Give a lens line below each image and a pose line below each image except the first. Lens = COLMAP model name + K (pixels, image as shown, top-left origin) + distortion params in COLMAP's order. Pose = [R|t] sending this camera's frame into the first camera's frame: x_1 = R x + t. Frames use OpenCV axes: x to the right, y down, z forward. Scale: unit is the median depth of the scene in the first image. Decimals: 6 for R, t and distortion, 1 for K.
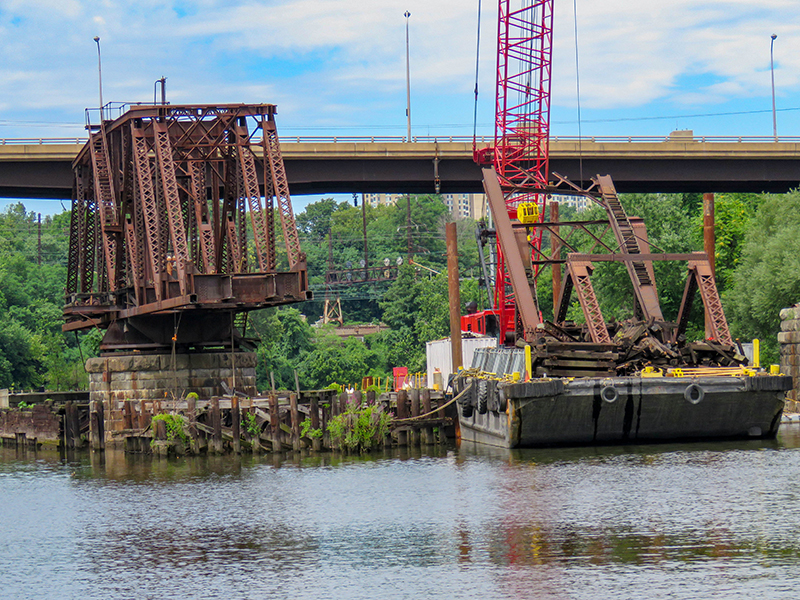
lens RADIAL K [[3618.5, 0, 400.0], [0, 3618.5, 300.0], [0, 0, 1]] dist [-0.023217, -0.239414]
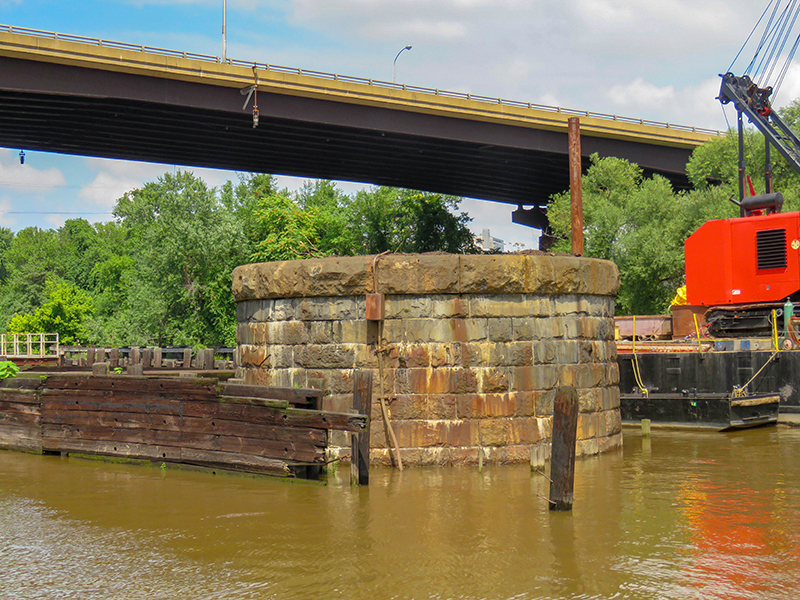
lens RADIAL K [[1299.9, 0, 400.0], [0, 1299.9, 300.0], [0, 0, 1]] dist [0.020269, 0.046991]
pose [[0.852740, 0.040318, 0.520777, -0.150779], [-0.032646, 0.999181, -0.023899, 0.023643], [-0.521315, 0.003378, 0.853358, 0.879471]]
